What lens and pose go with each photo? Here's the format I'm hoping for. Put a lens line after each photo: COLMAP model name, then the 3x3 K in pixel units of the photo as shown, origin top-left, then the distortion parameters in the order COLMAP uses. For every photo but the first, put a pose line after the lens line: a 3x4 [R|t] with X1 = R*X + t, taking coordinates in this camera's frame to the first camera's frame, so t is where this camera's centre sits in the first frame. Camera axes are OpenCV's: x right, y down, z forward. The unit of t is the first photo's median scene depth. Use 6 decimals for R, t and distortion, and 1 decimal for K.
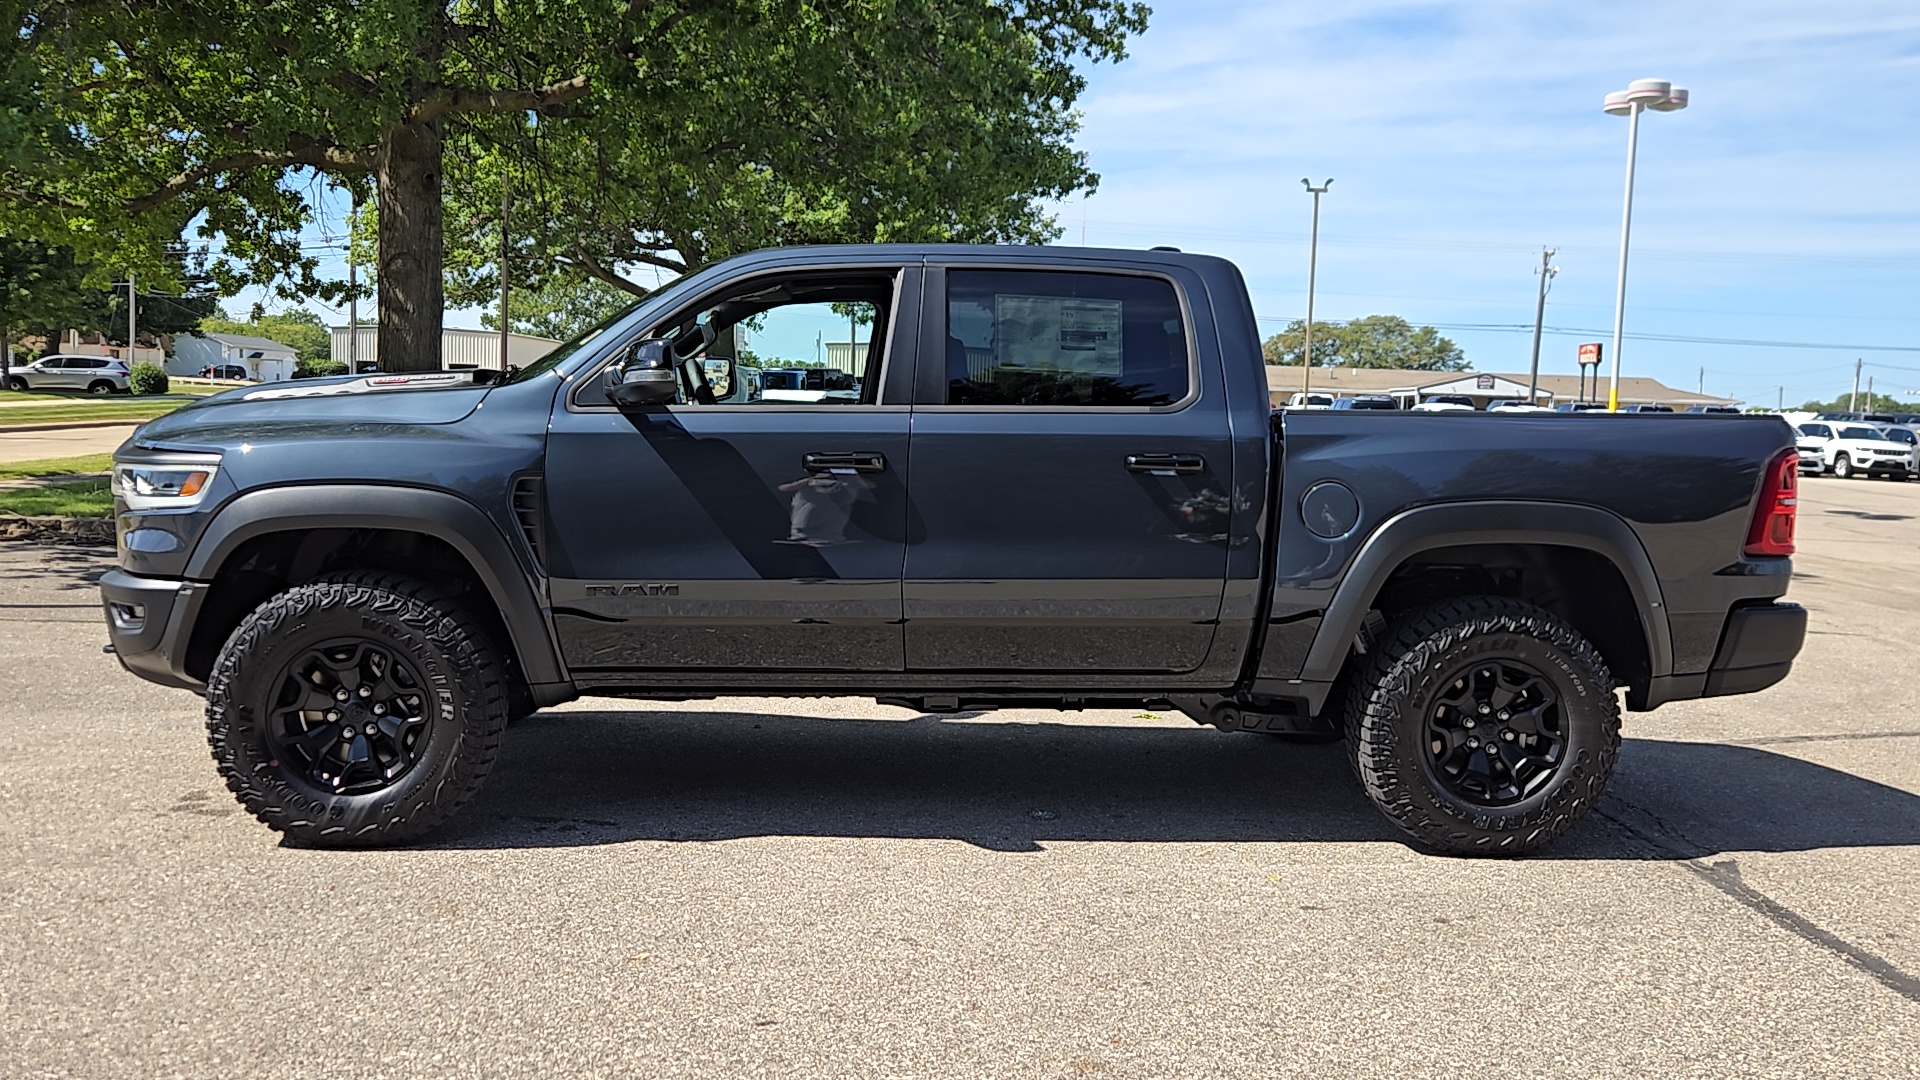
lens RADIAL K [[1615.4, 0, 954.9], [0, 1615.4, 538.3], [0, 0, 1]] dist [0.005581, -0.001487]
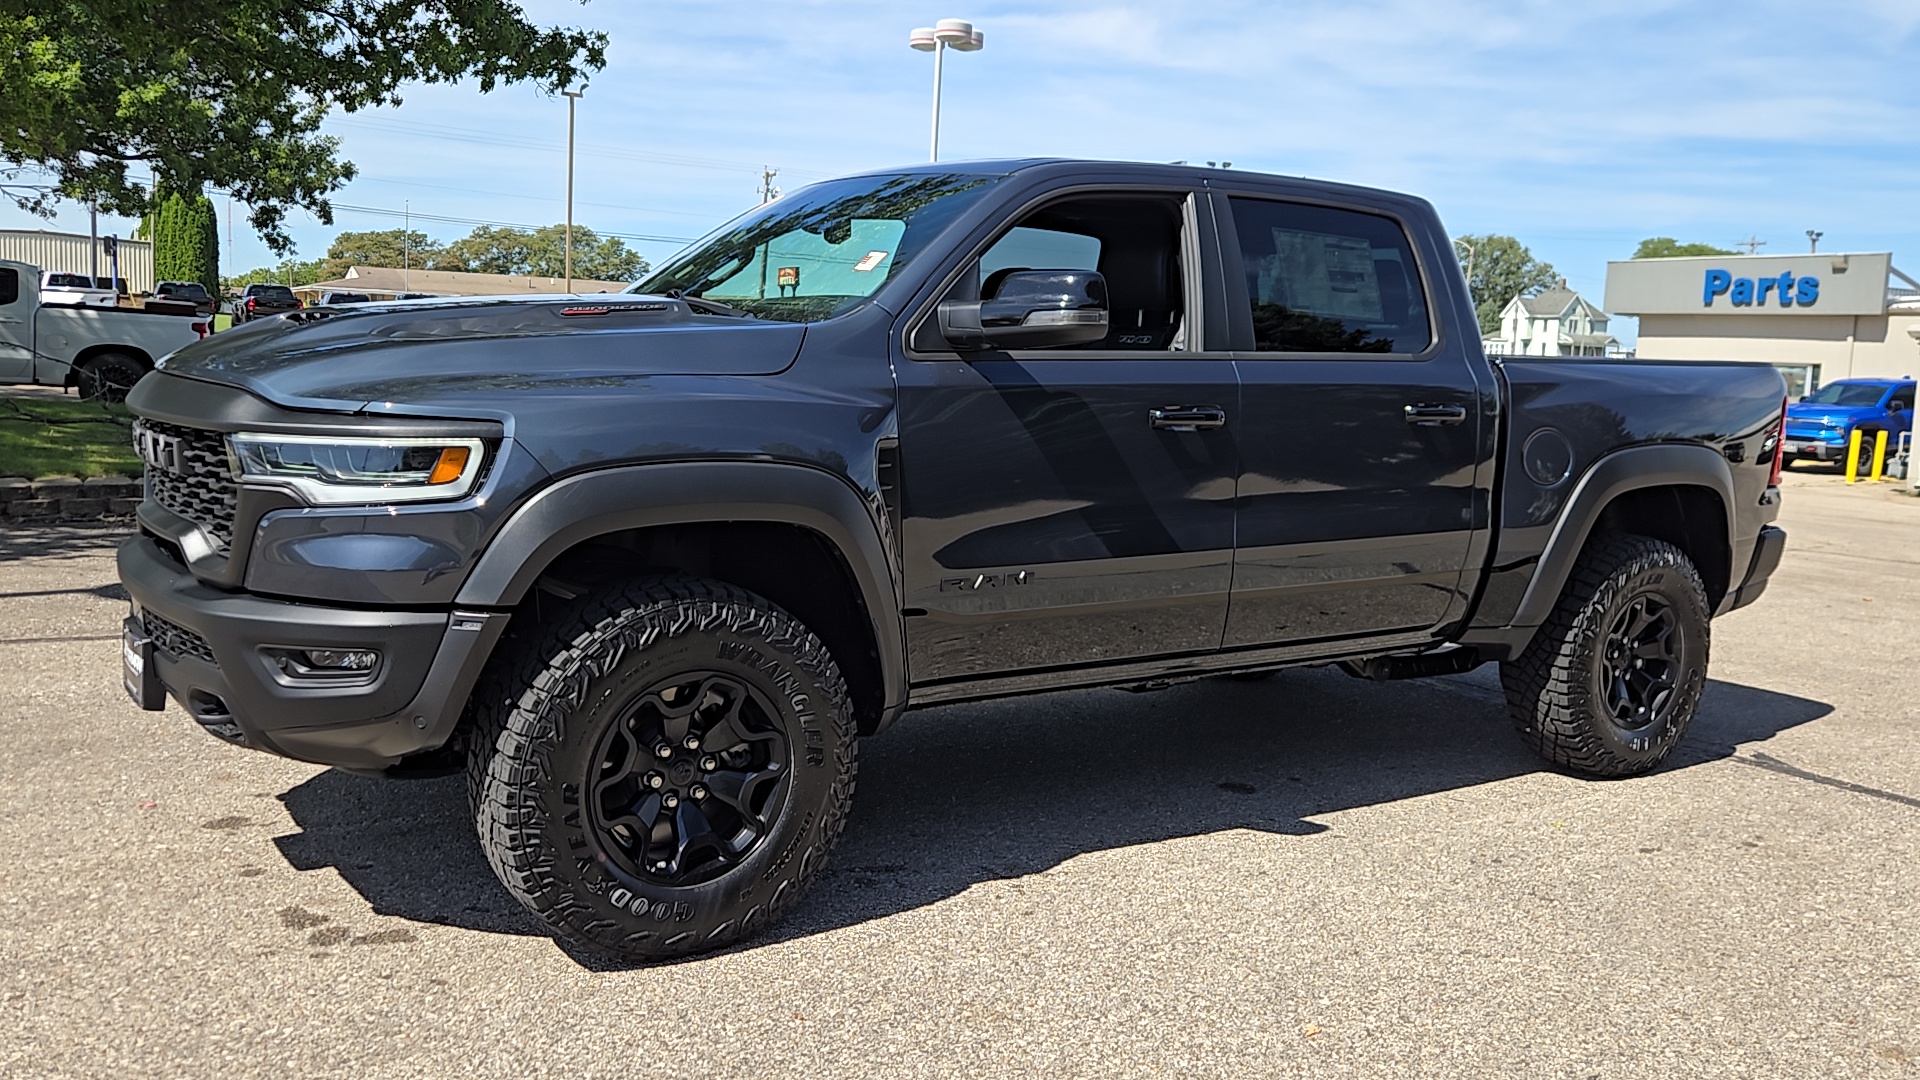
lens RADIAL K [[1615.4, 0, 949.6], [0, 1615.4, 539.0], [0, 0, 1]] dist [0.005581, -0.001487]
pose [[0.872804, -0.050371, 0.485464, -0.576942], [0.023056, 0.997805, 0.062080, -0.037321], [-0.487526, -0.042991, 0.872050, 0.290443]]
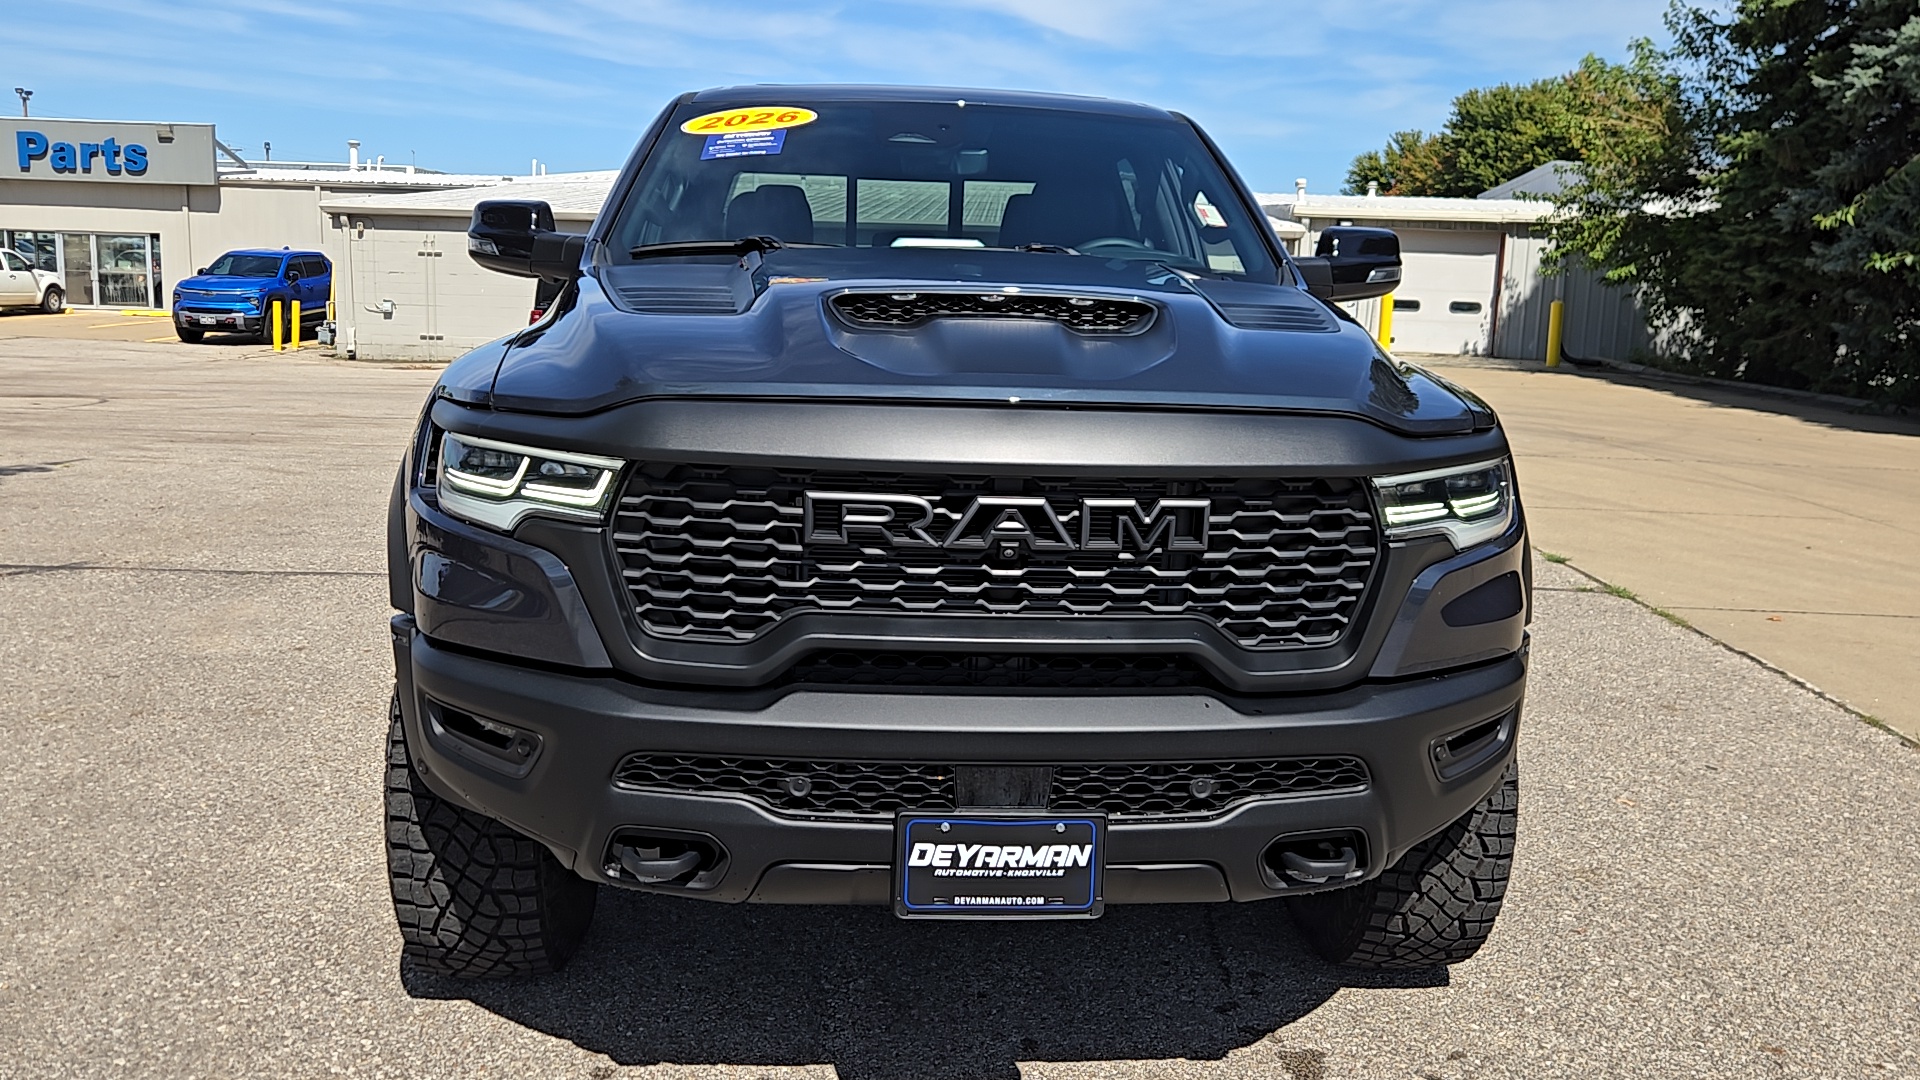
lens RADIAL K [[1615.4, 0, 950.7], [0, 1615.4, 554.2], [0, 0, 1]] dist [0.005581, -0.001487]
pose [[0.032990, -0.198362, 0.979574, -0.721307], [0.052858, 0.979082, 0.196482, -0.066965], [-0.998057, 0.045296, 0.042785, 0.554807]]
